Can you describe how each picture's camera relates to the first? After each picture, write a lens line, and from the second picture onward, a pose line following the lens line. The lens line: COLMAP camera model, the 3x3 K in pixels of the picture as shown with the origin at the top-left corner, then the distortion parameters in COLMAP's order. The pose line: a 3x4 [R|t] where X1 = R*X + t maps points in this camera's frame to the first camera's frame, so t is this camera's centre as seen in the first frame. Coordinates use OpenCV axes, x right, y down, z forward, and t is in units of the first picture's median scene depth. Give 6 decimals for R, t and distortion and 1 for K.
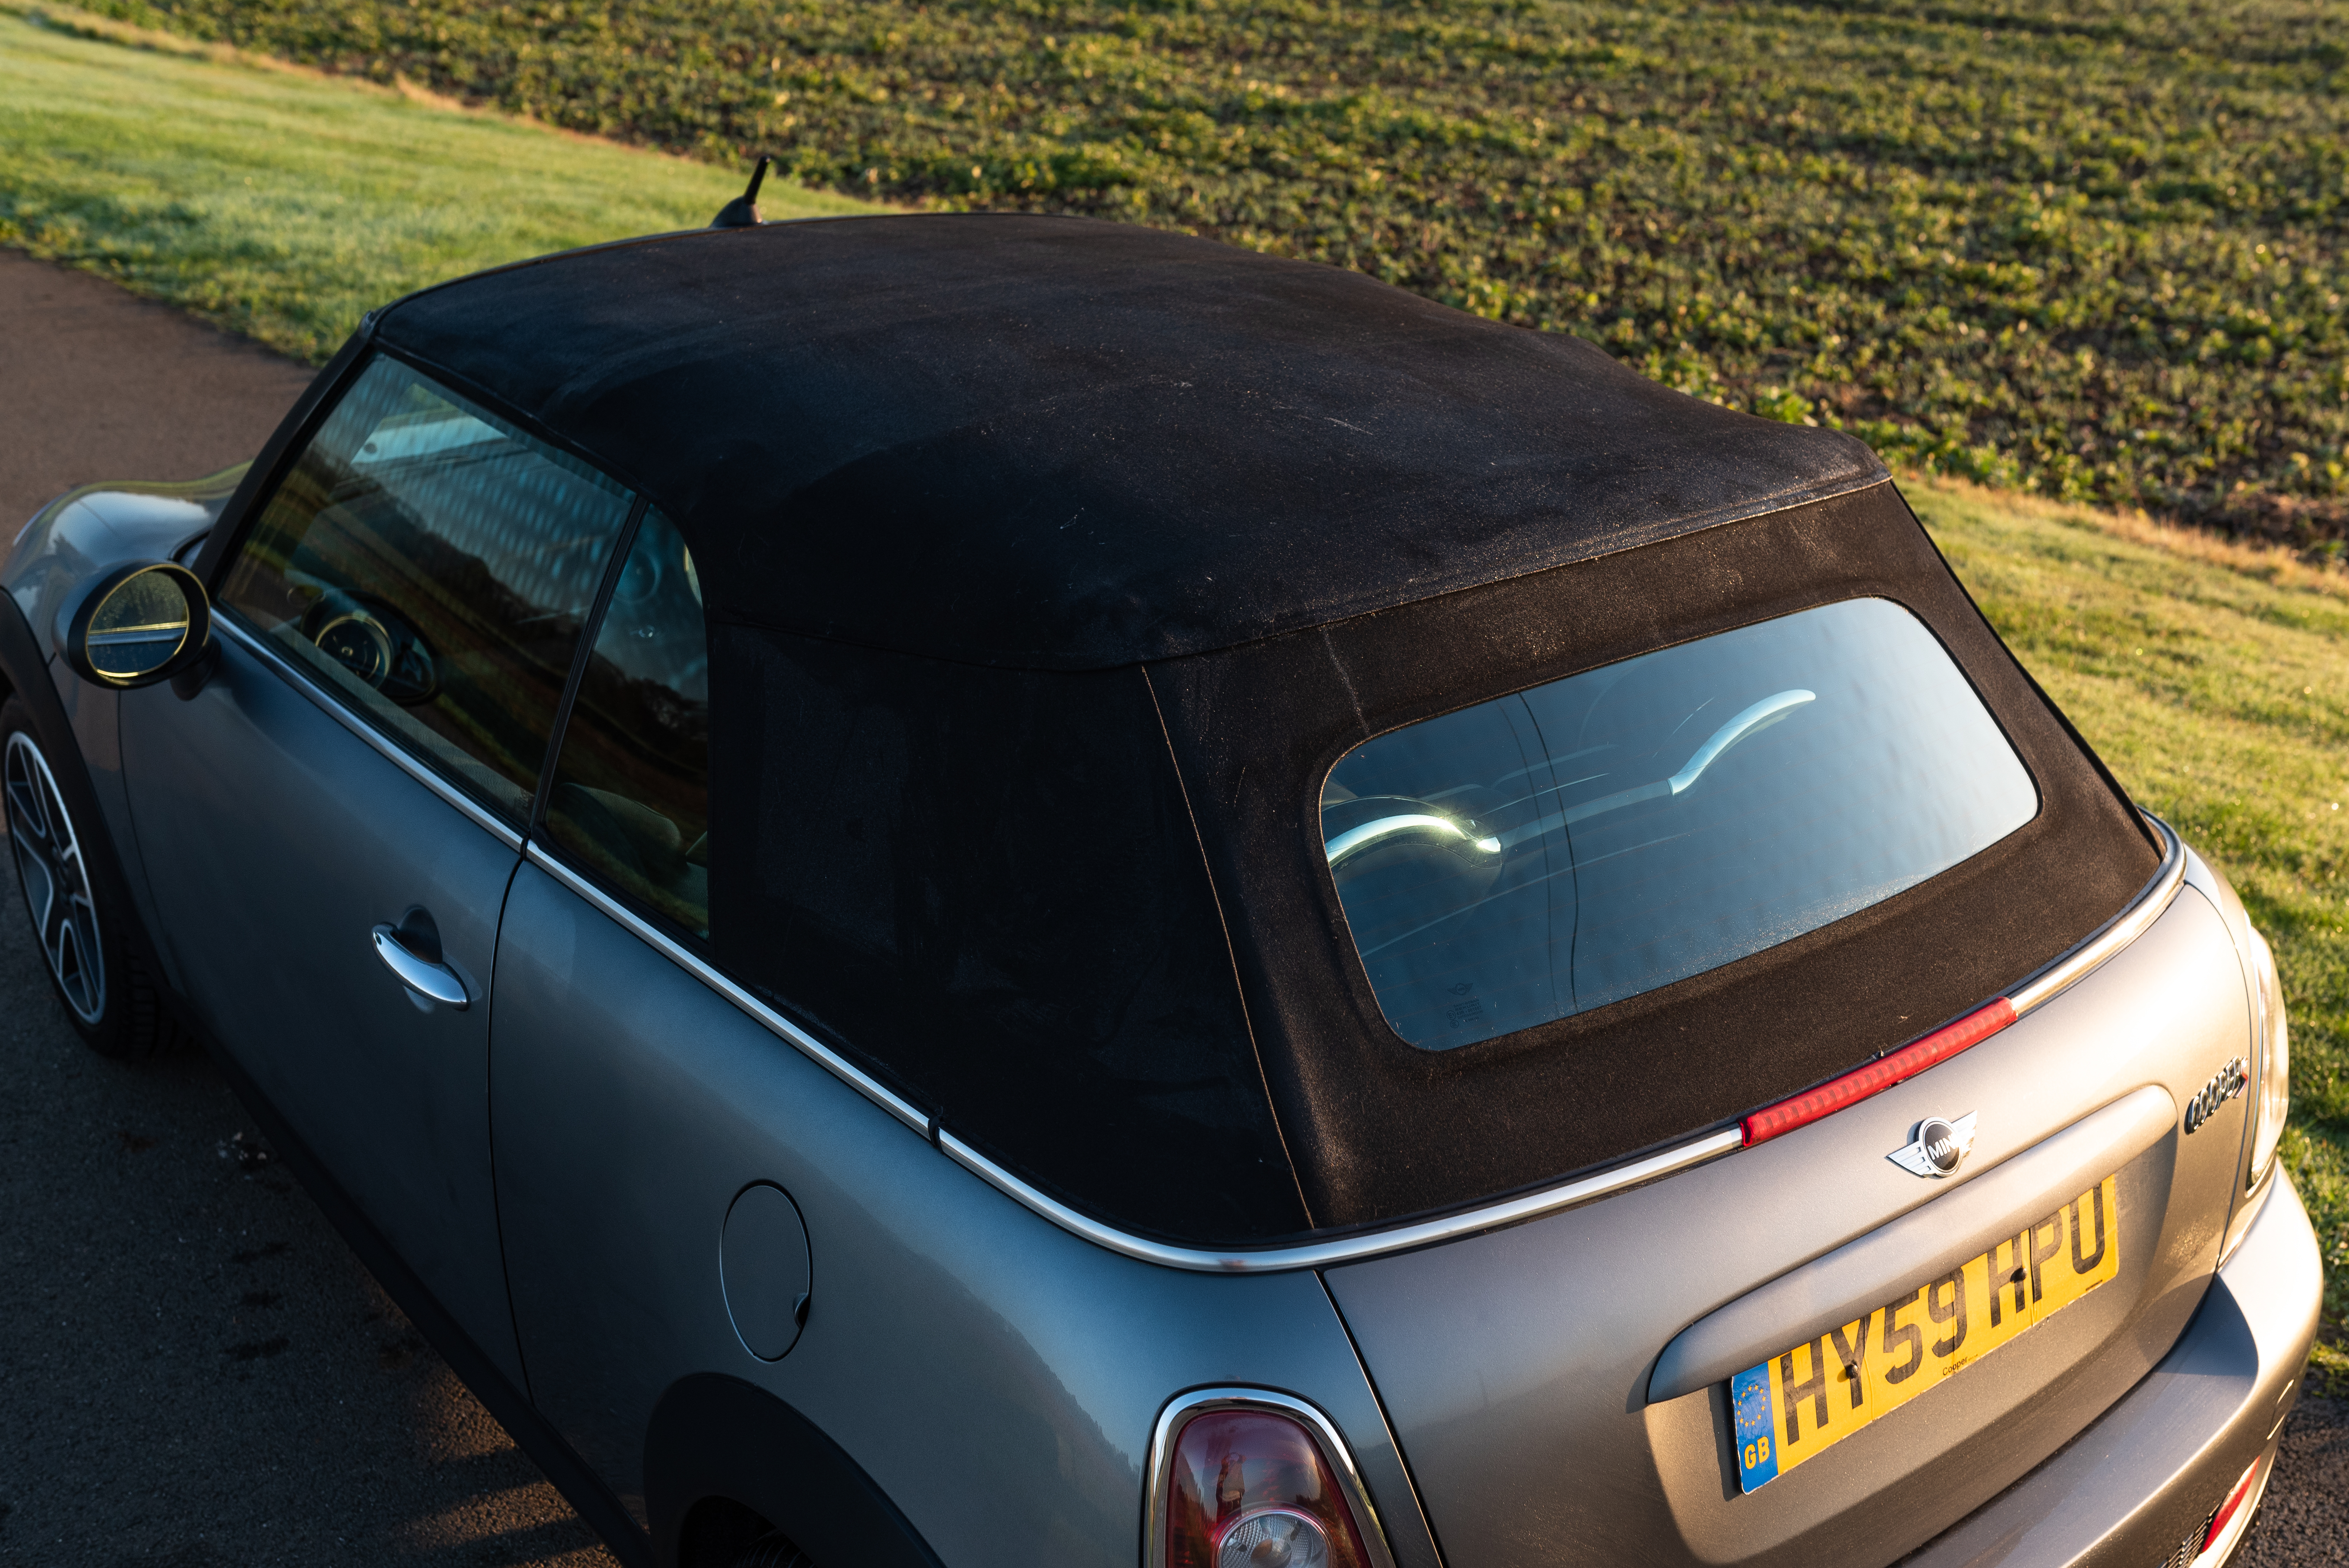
lens RADIAL K [[2409.0, 0, 1269.2], [0, 2409.0, 826.1], [0, 0, 1]] dist [0.002504, 0.004697]
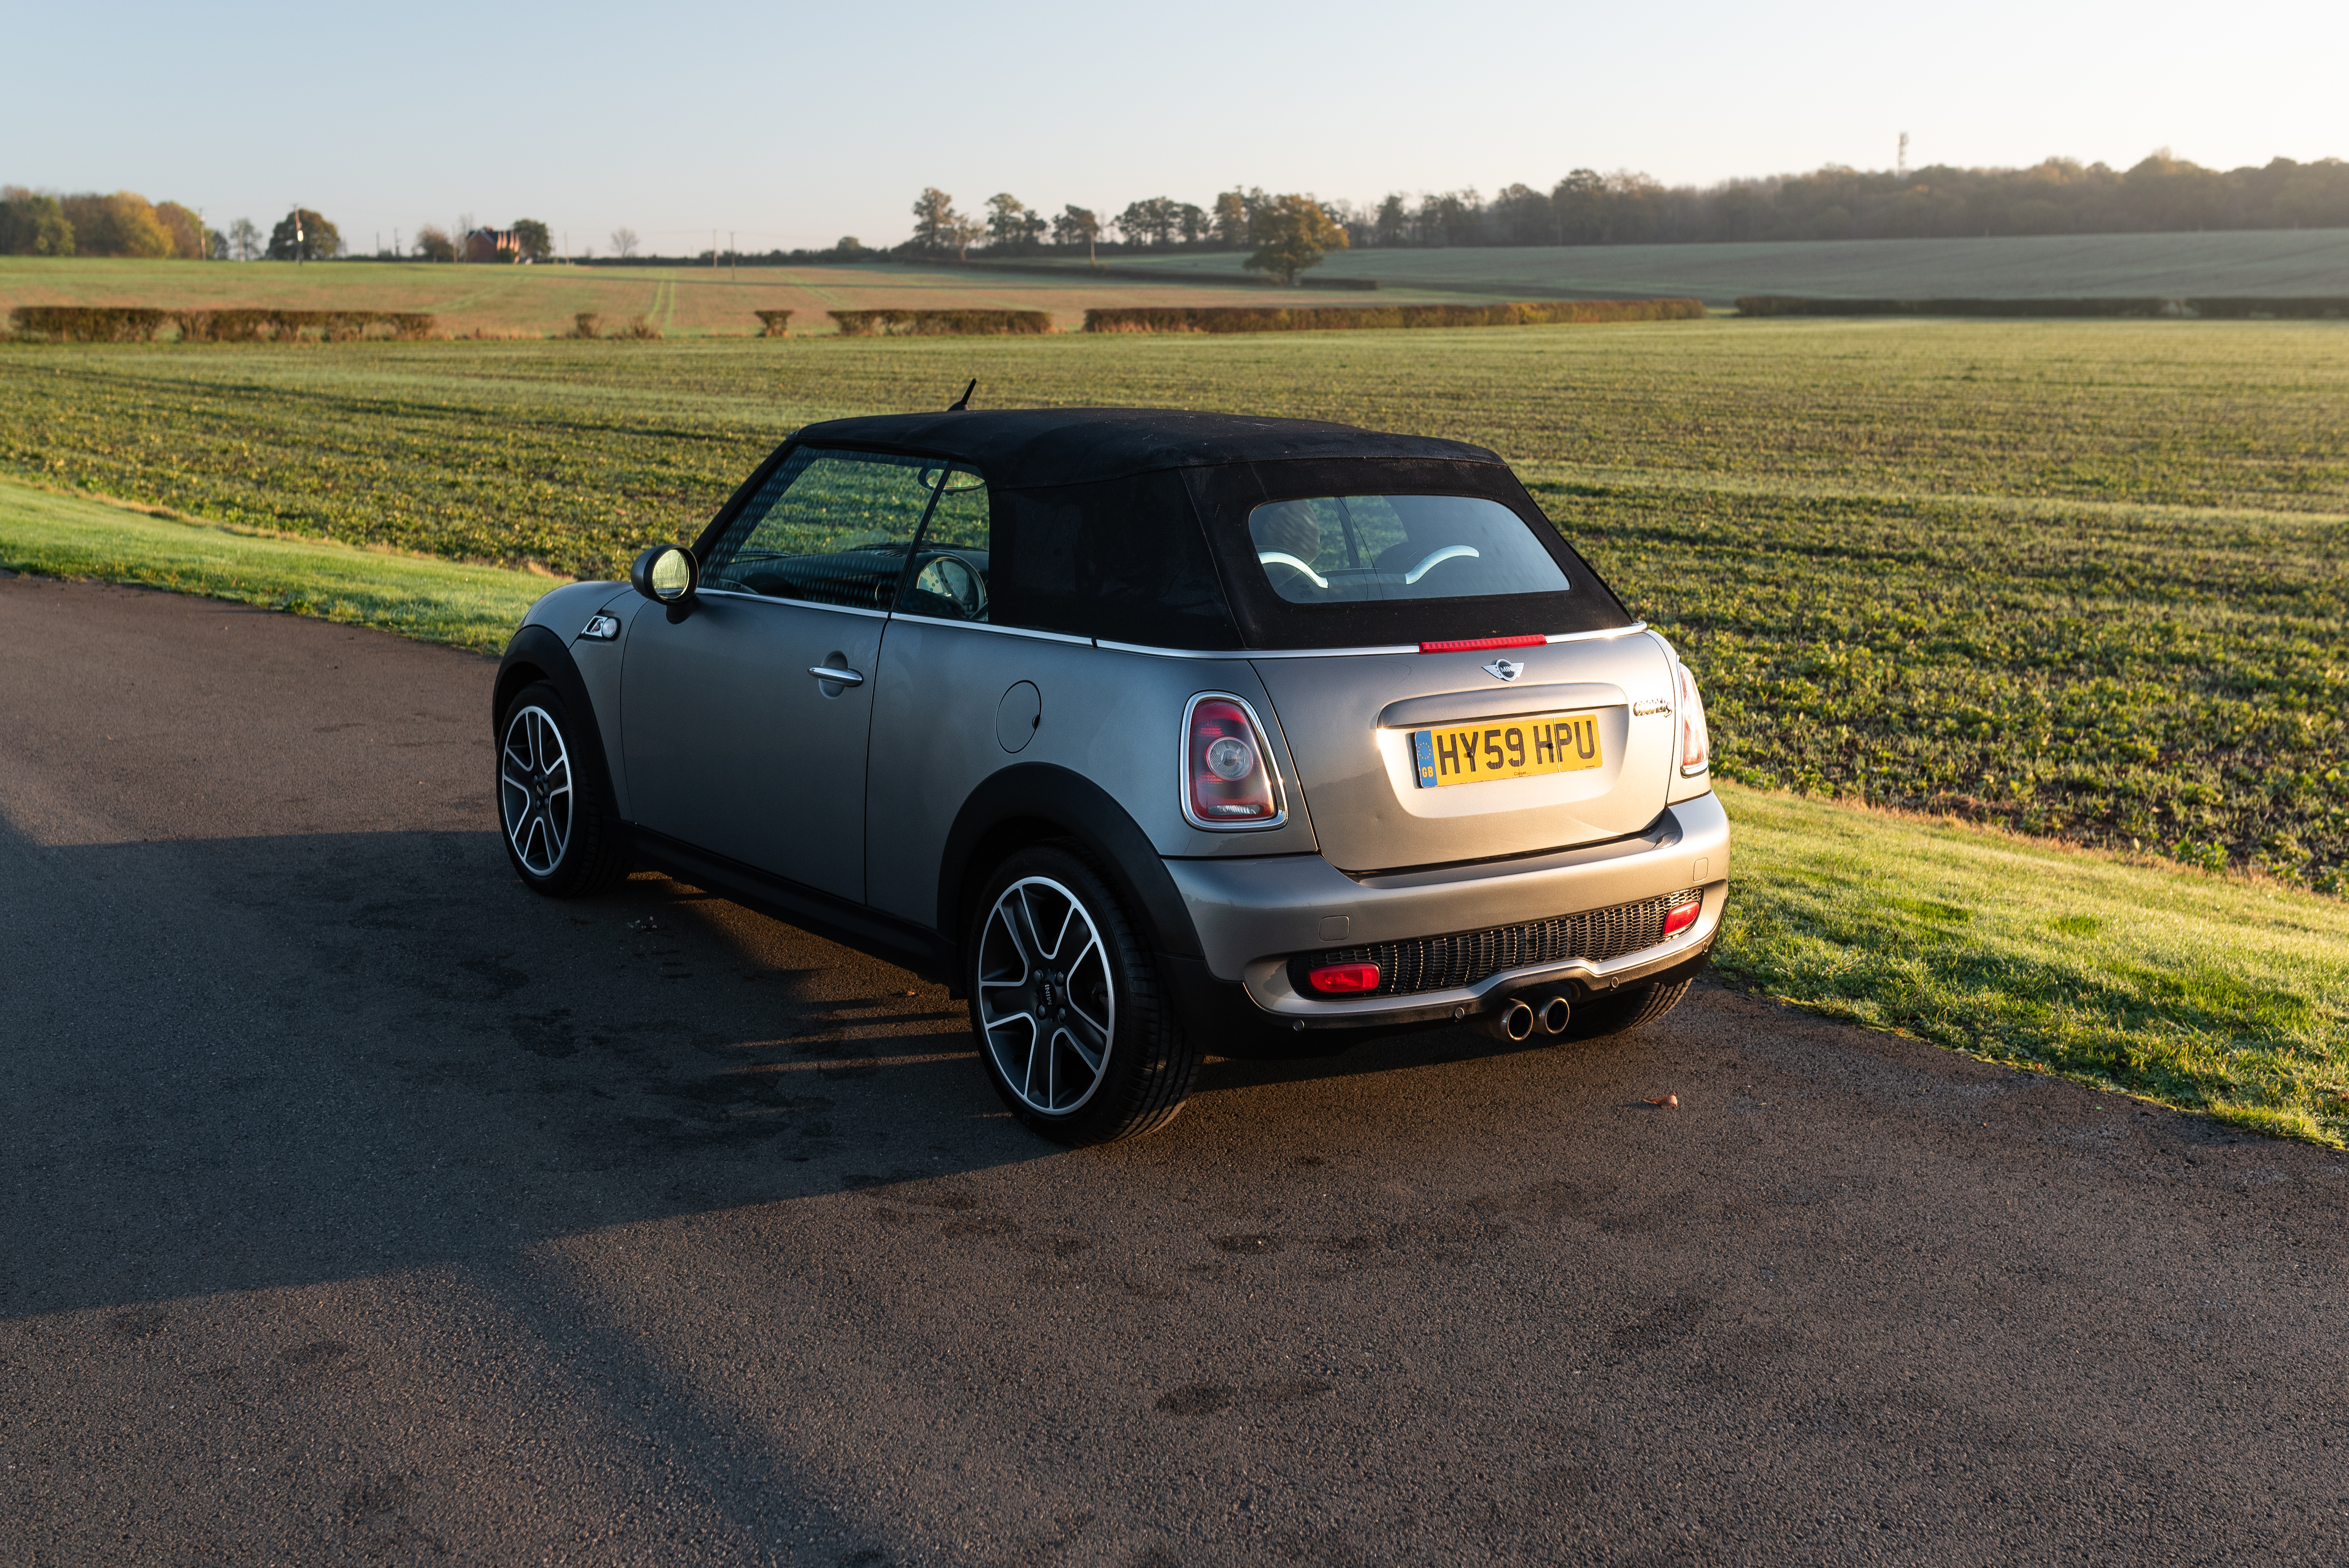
lens RADIAL K [[2327.7, 0, 1179.2], [0, 2327.7, 727.6], [0, 0, 1]] dist [-0.002645, 0.000707]
pose [[0.999861, 0.006164, -0.015469, -0.001577], [-0.010081, 0.963450, -0.267699, 0.101248], [0.013253, 0.267818, 0.963378, -0.153262]]
